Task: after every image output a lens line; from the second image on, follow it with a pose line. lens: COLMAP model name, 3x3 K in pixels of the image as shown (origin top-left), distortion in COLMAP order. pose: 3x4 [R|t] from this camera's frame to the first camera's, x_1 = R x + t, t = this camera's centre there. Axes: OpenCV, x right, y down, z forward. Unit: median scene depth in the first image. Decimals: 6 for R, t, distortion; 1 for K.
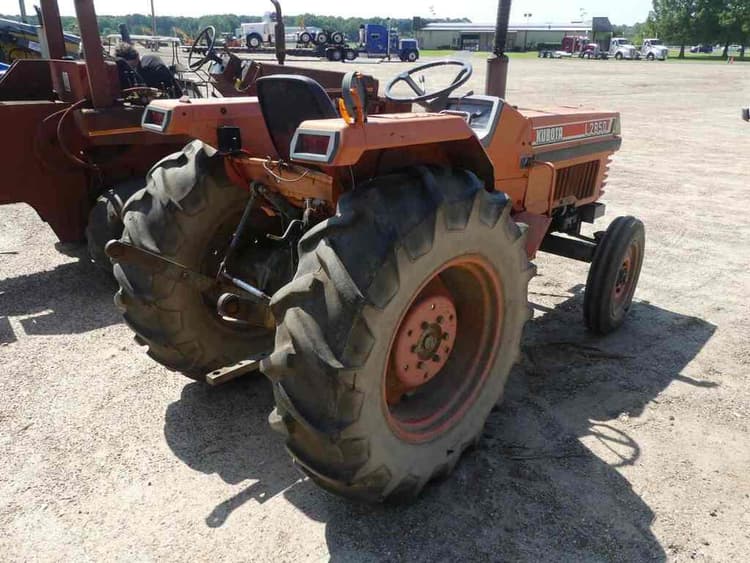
lens RADIAL K [[562.0, 0, 379.1], [0, 562.0, 279.3], [0, 0, 1]] dist [0.053089, -0.070322]
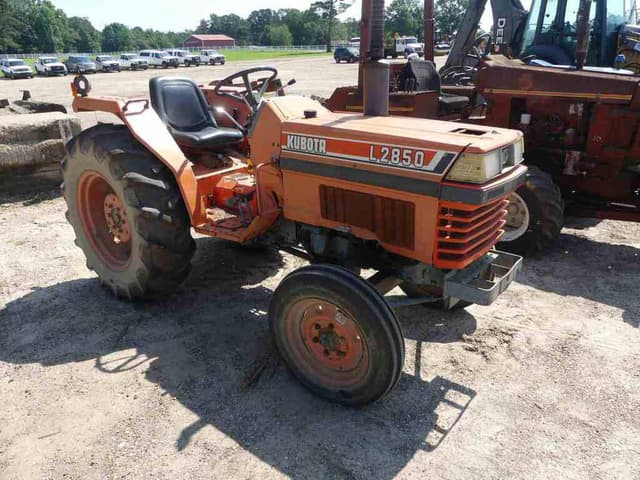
lens RADIAL K [[479.5, 0, 323.5], [0, 479.5, 238.1], [0, 0, 1]] dist [0.053089, -0.070322]
pose [[0.078147, 0.349631, -0.933623, 1.330340], [-0.334215, 0.891482, 0.305875, -0.441493], [0.939251, 0.288128, 0.186518, 1.097759]]
